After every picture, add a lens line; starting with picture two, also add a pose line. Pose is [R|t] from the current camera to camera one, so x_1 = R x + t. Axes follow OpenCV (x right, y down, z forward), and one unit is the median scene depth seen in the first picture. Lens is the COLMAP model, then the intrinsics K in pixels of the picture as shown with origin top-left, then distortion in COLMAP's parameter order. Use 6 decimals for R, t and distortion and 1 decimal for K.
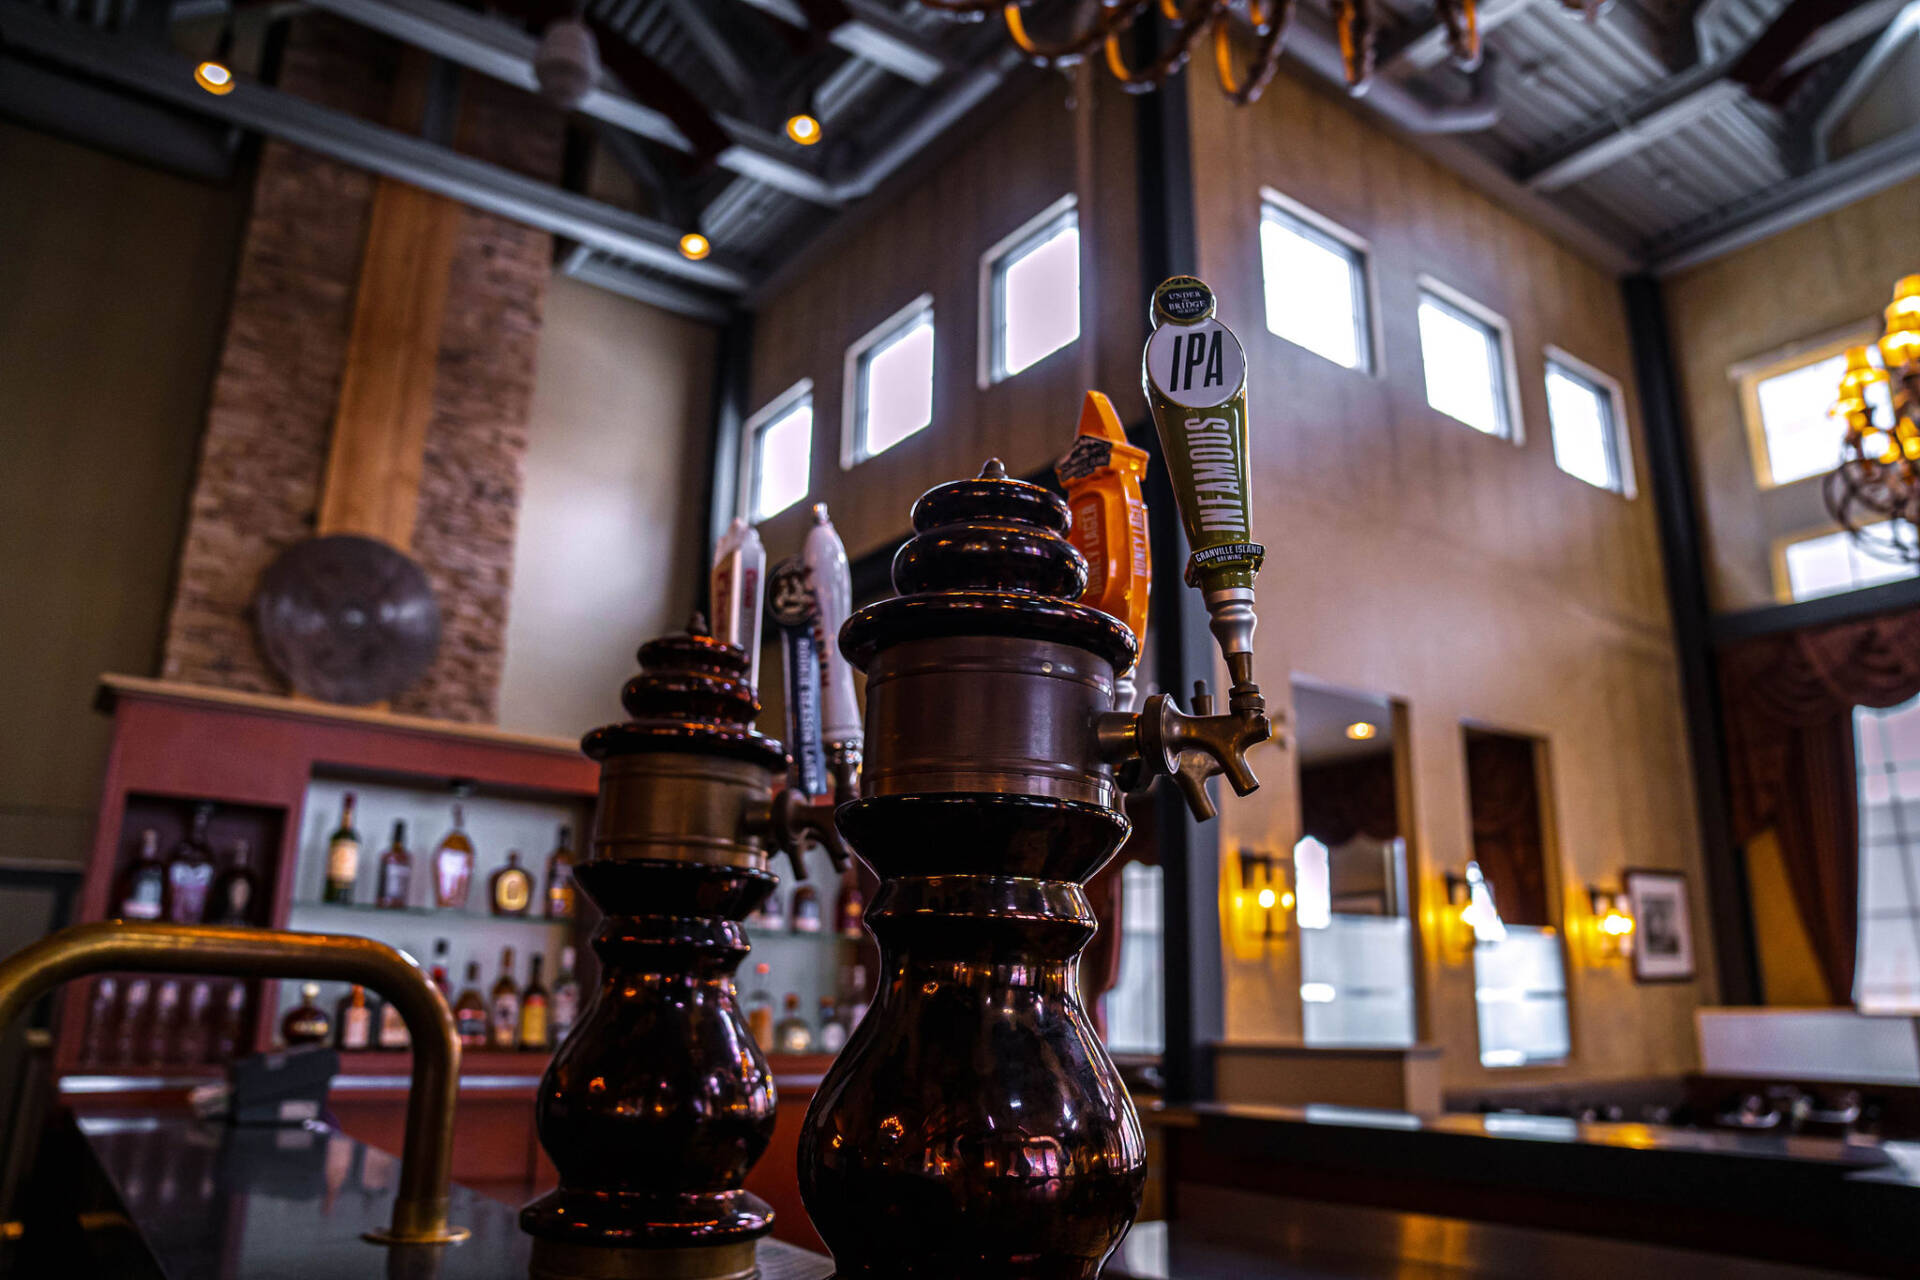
lens RADIAL K [[1340.8, 0, 968.6], [0, 1340.8, 632.2], [0, 0, 1]] dist [-0.137438, 0.106582]
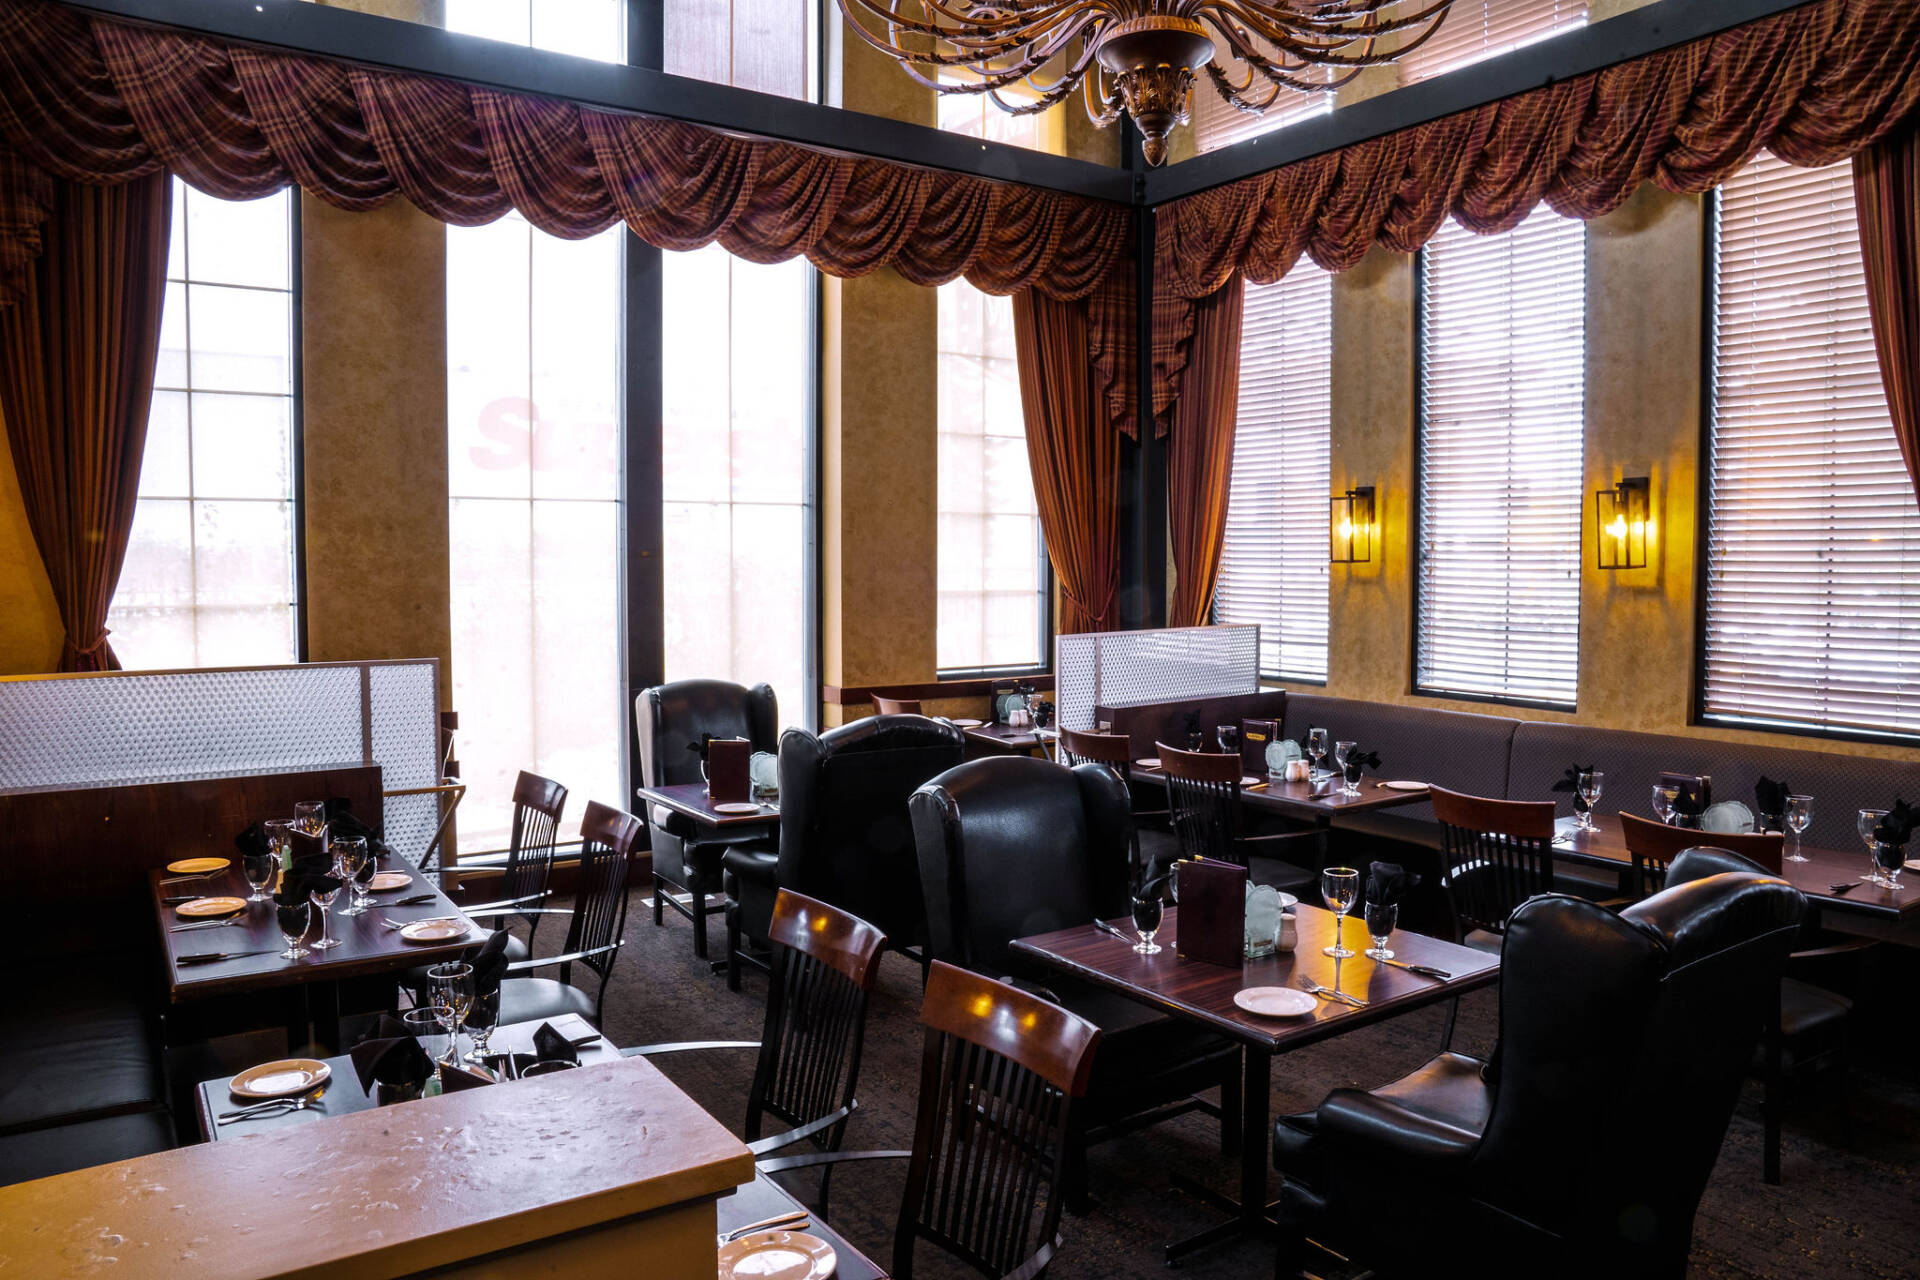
lens RADIAL K [[1340.8, 0, 968.6], [0, 1340.8, 632.2], [0, 0, 1]] dist [-0.137438, 0.106582]
pose [[0.027261, -0.070235, 0.997158, 0.066912], [-0.273802, 0.958856, 0.075022, 0.121308], [-0.961400, -0.275069, 0.006909, 0.582168]]
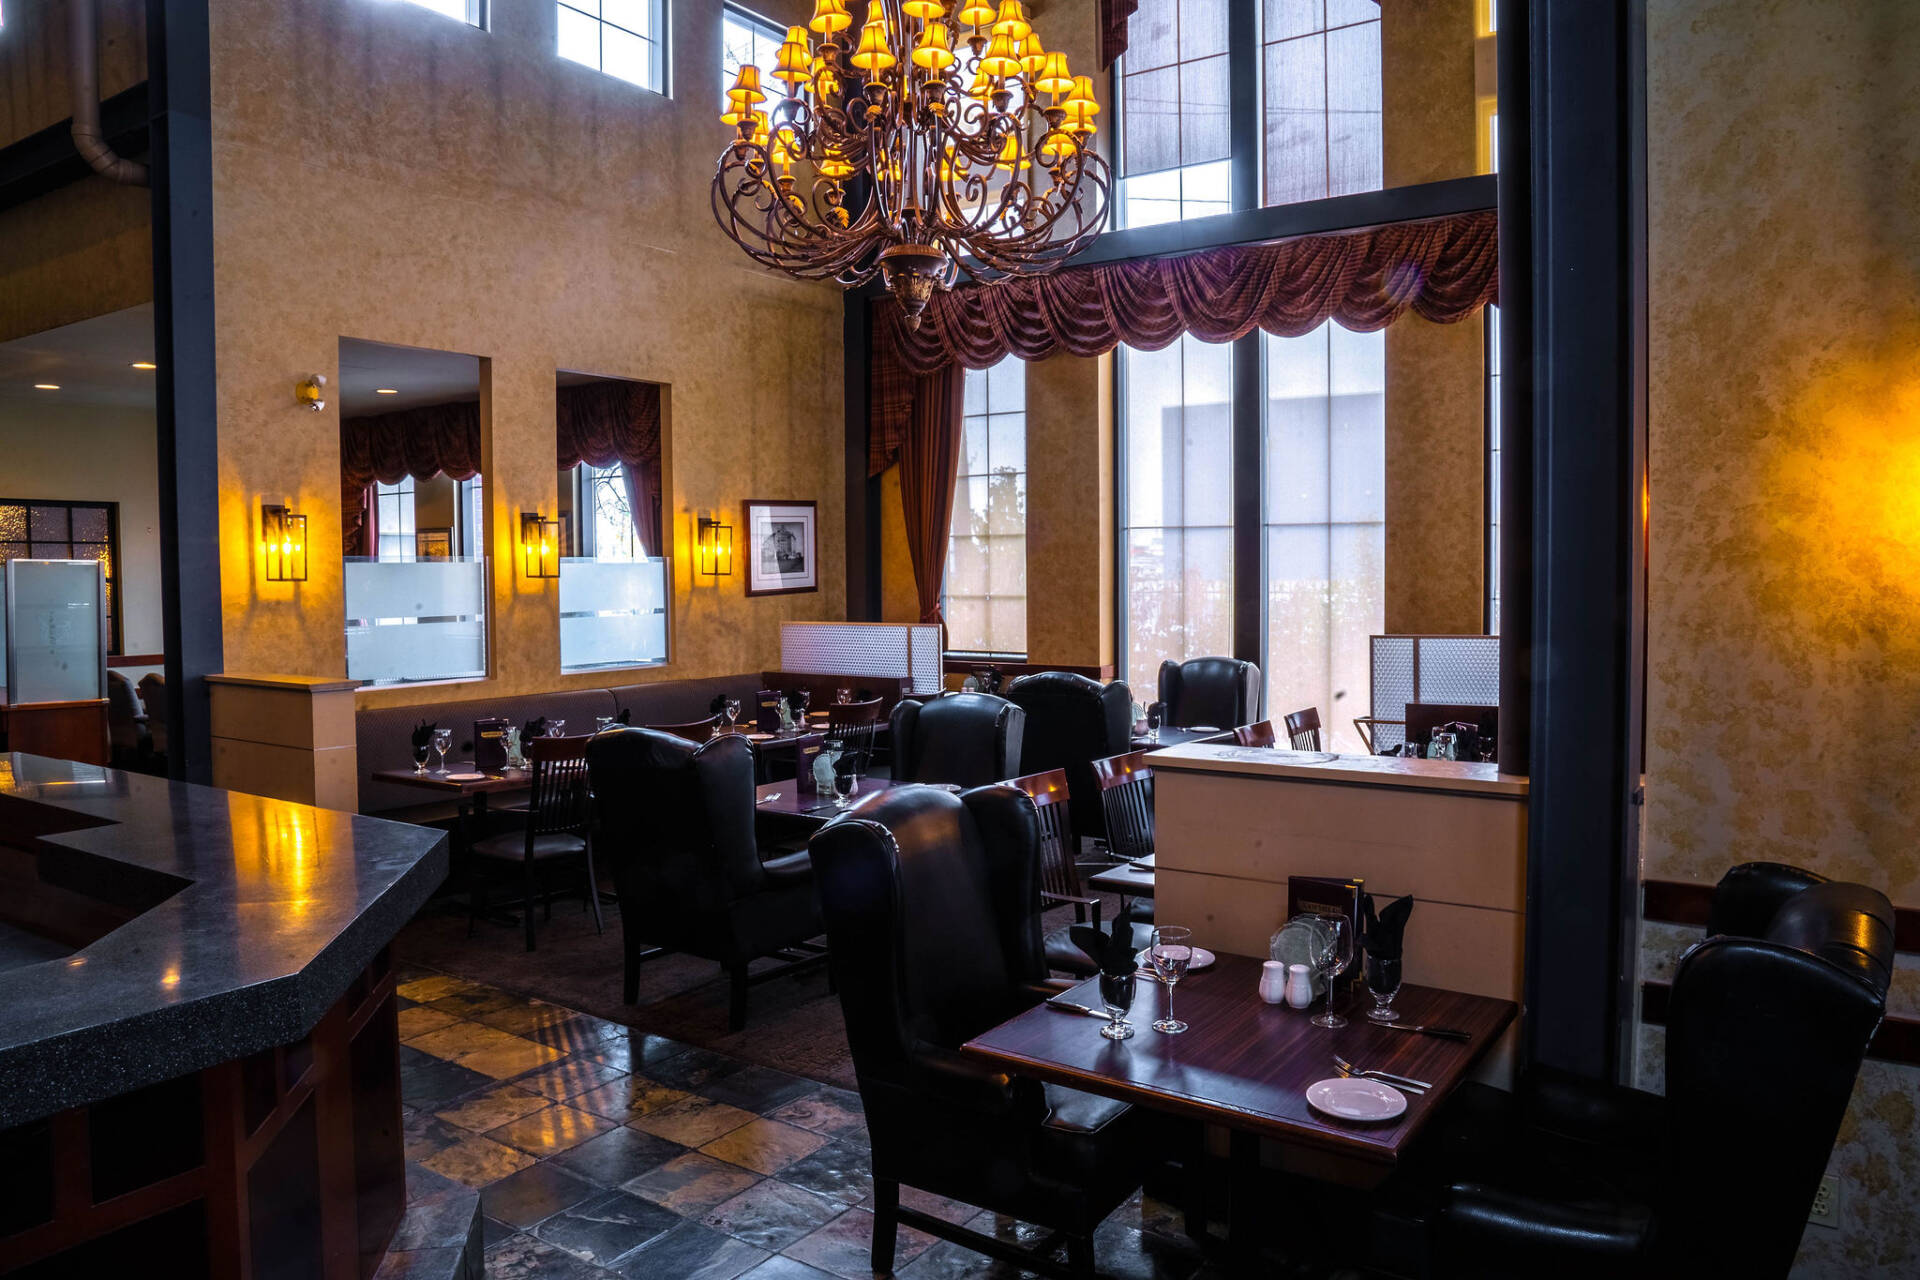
lens RADIAL K [[1340.8, 0, 968.6], [0, 1340.8, 632.2], [0, 0, 1]] dist [-0.137438, 0.106582]
pose [[0.942724, -0.035675, 0.331662, 0.298076], [-0.071797, 0.949261, 0.306184, -0.080500], [-0.325757, -0.312459, 0.892329, -0.146356]]
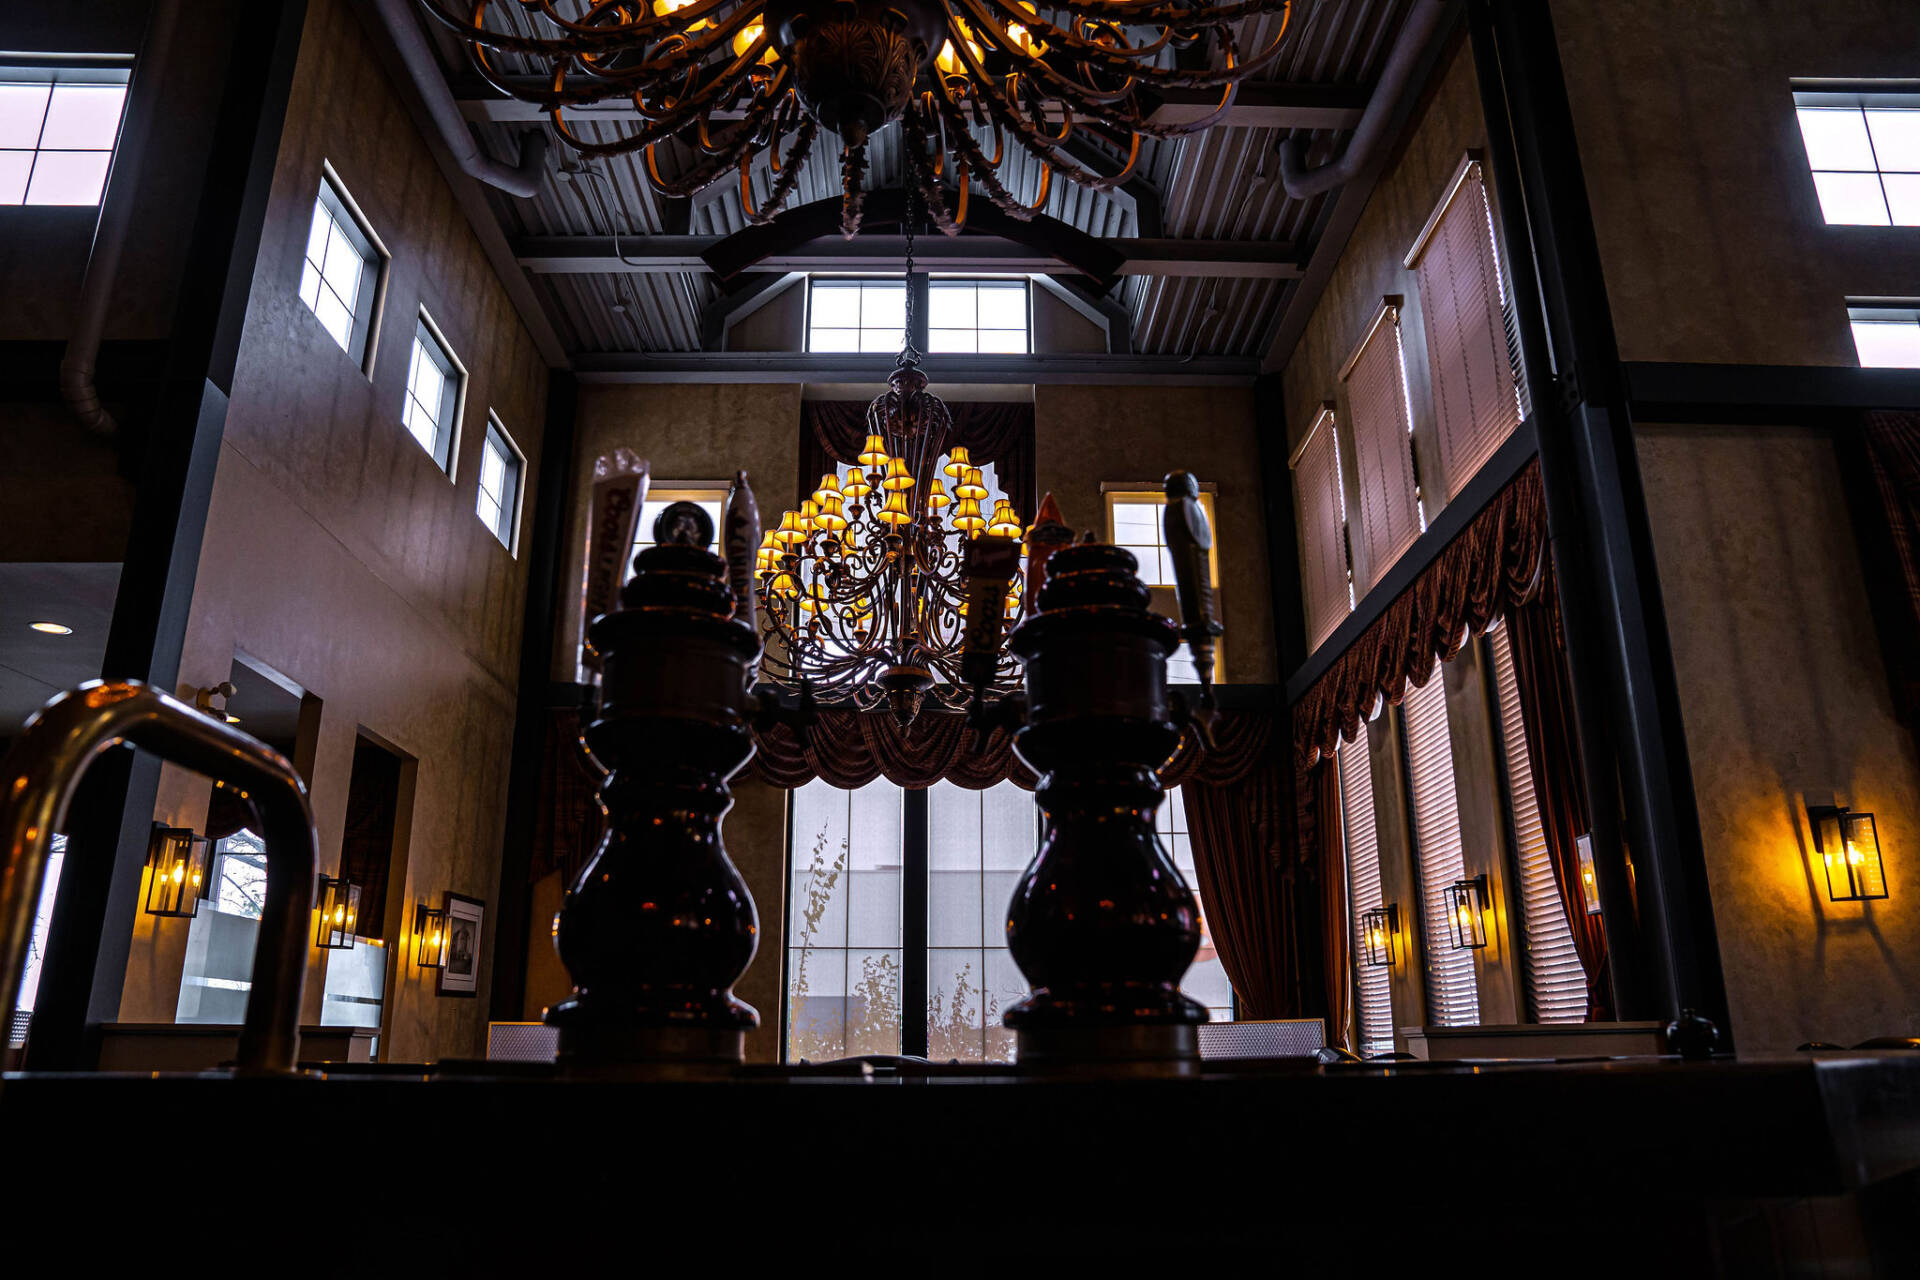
lens RADIAL K [[1340.8, 0, 968.6], [0, 1340.8, 632.2], [0, 0, 1]] dist [-0.137438, 0.106582]
pose [[0.576612, 0.236745, 0.781965, -0.151789], [-0.211782, 0.967694, -0.136810, 0.030839], [-0.789092, -0.086719, 0.608123, 0.010539]]
